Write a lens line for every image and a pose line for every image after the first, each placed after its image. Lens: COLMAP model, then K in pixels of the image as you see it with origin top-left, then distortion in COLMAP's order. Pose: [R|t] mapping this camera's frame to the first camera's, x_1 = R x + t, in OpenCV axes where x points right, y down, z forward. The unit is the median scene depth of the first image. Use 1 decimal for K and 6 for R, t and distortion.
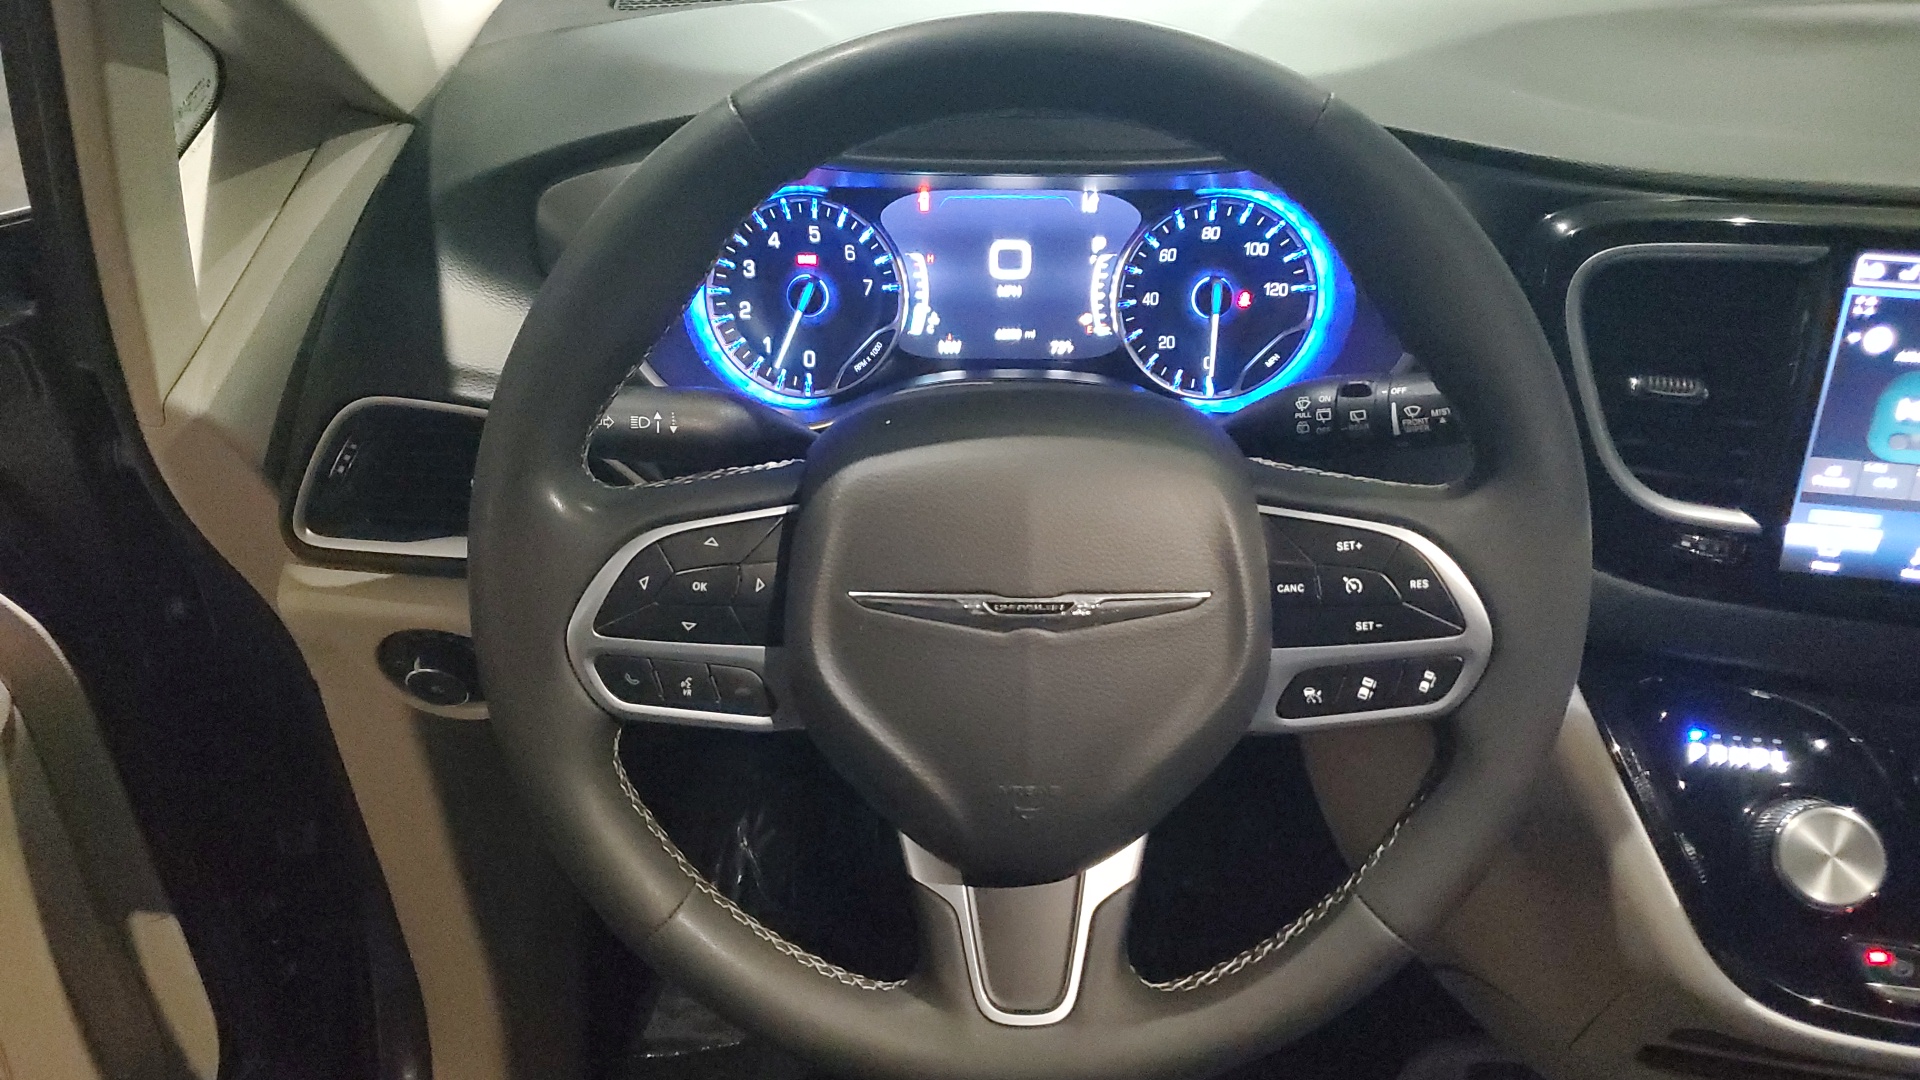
lens RADIAL K [[1536.4, 0, 965.3], [0, 1536.4, 572.6], [0, 0, 1]] dist [0.077751, -0.110342]
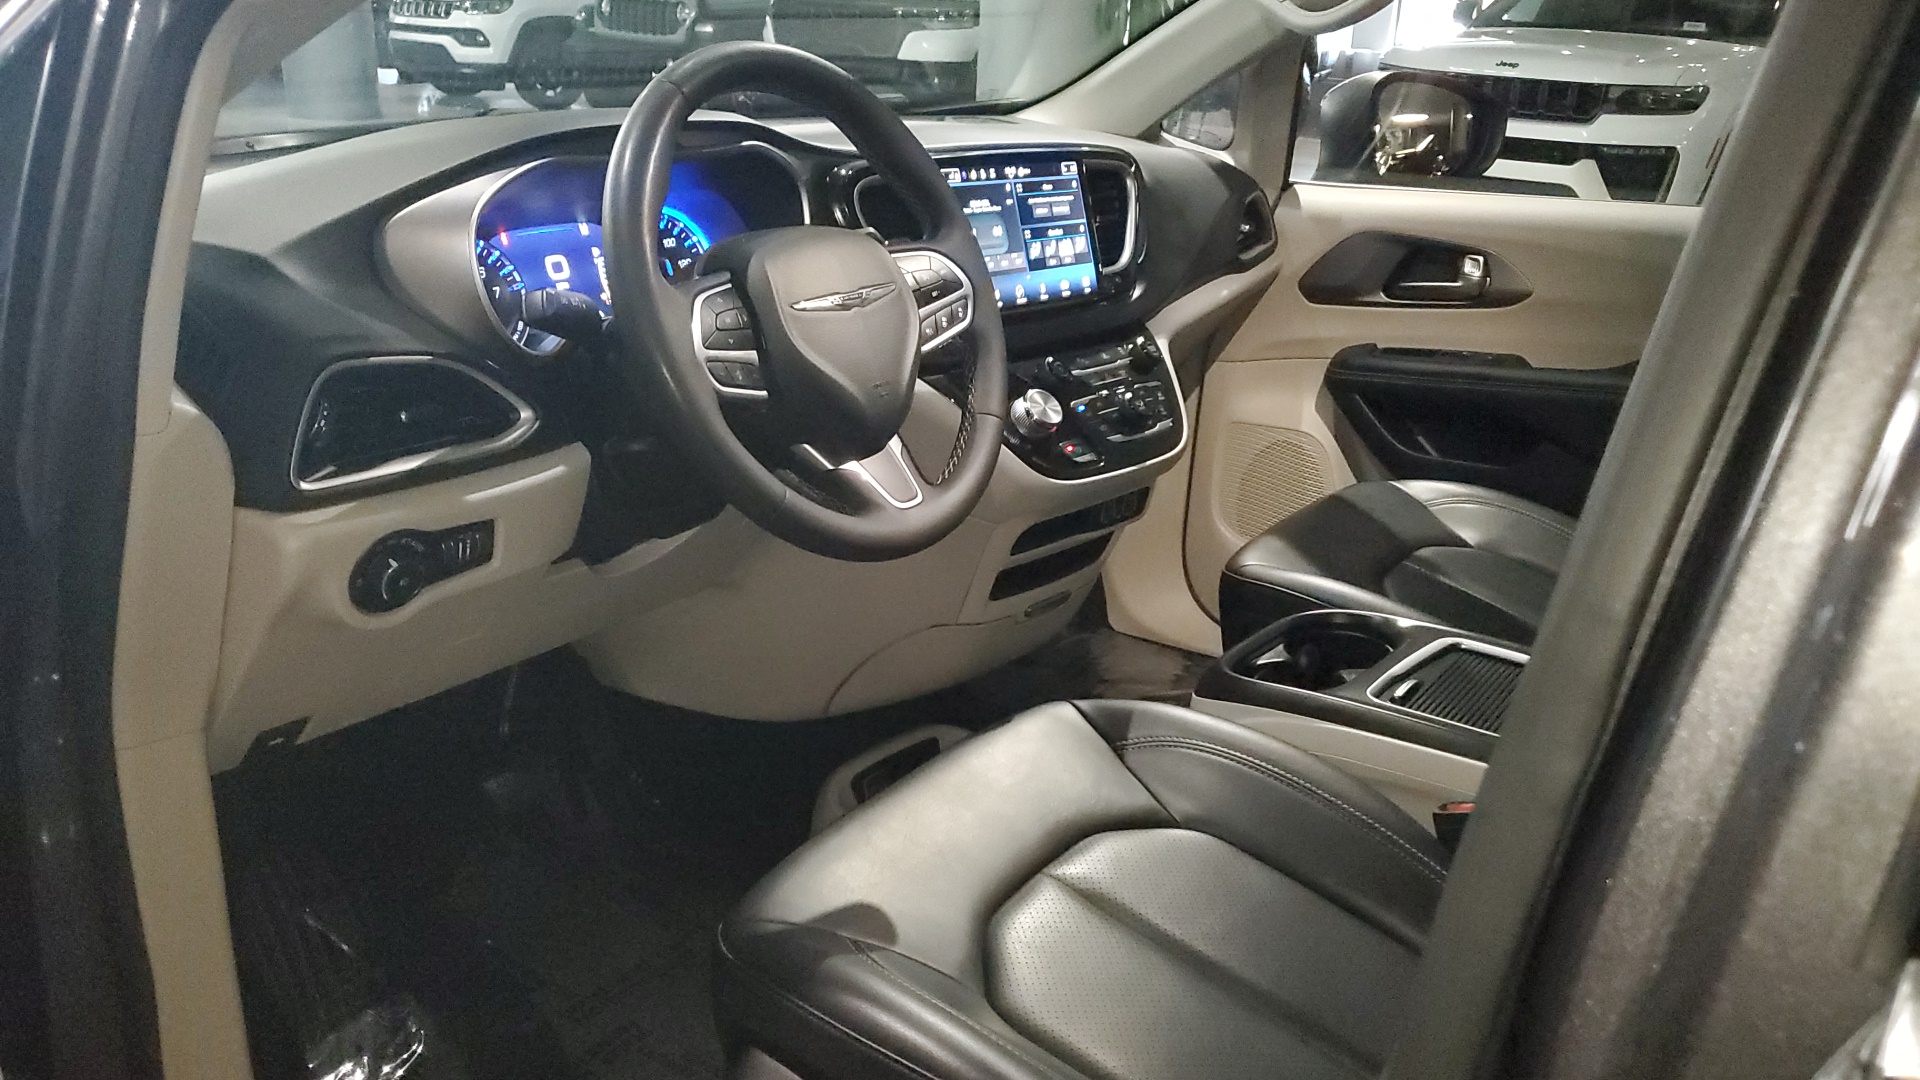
lens RADIAL K [[1536.4, 0, 1010.1], [0, 1536.4, 542.3], [0, 0, 1]] dist [0.077751, -0.110342]
pose [[0.546610, -0.268175, 0.793284, -1.326652], [0.474803, 0.879587, -0.029811, 0.401827], [-0.689768, 0.392949, 0.608121, -0.262089]]
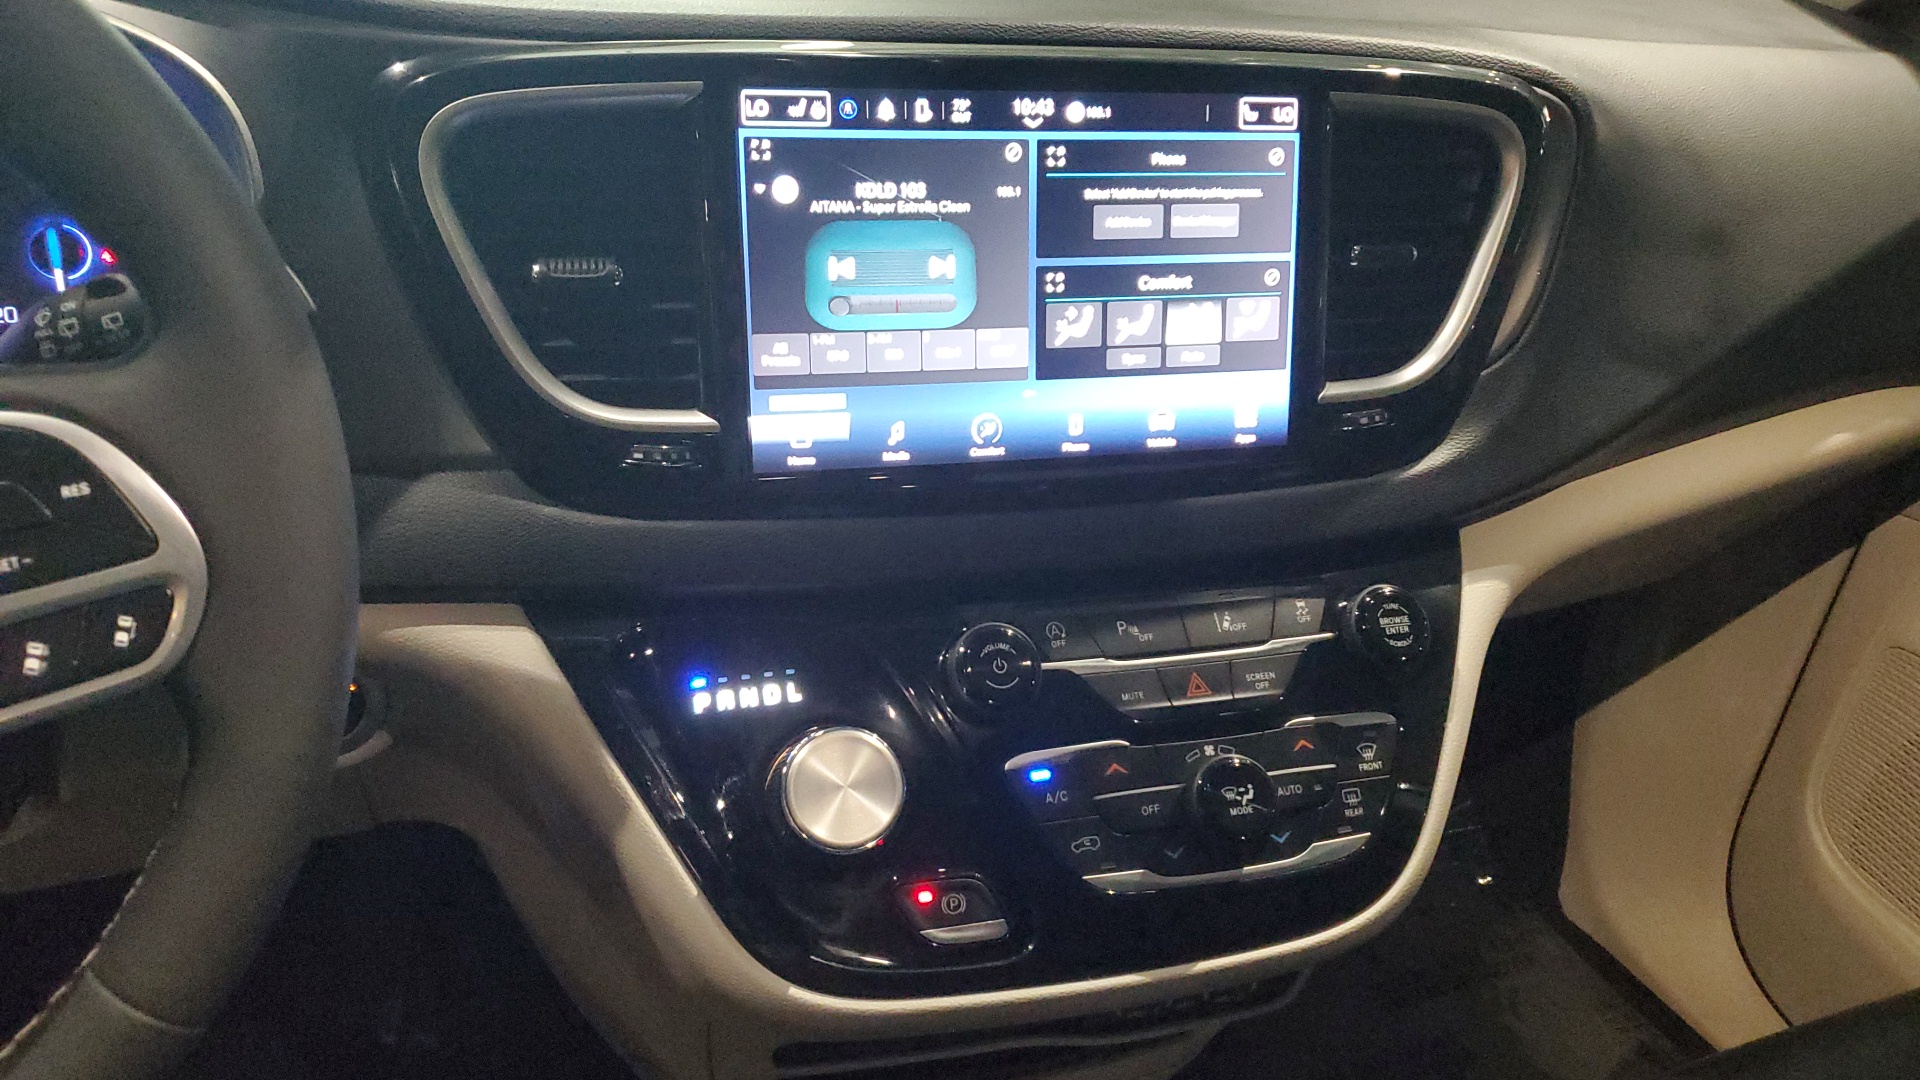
lens RADIAL K [[1536.4, 0, 953.8], [0, 1536.4, 545.7], [0, 0, 1]] dist [0.077751, -0.110342]
pose [[0.924854, -0.147734, 0.350456, 0.339459], [0.188210, 0.978513, -0.084197, 0.135632], [-0.330487, 0.143829, 0.932787, 0.191434]]
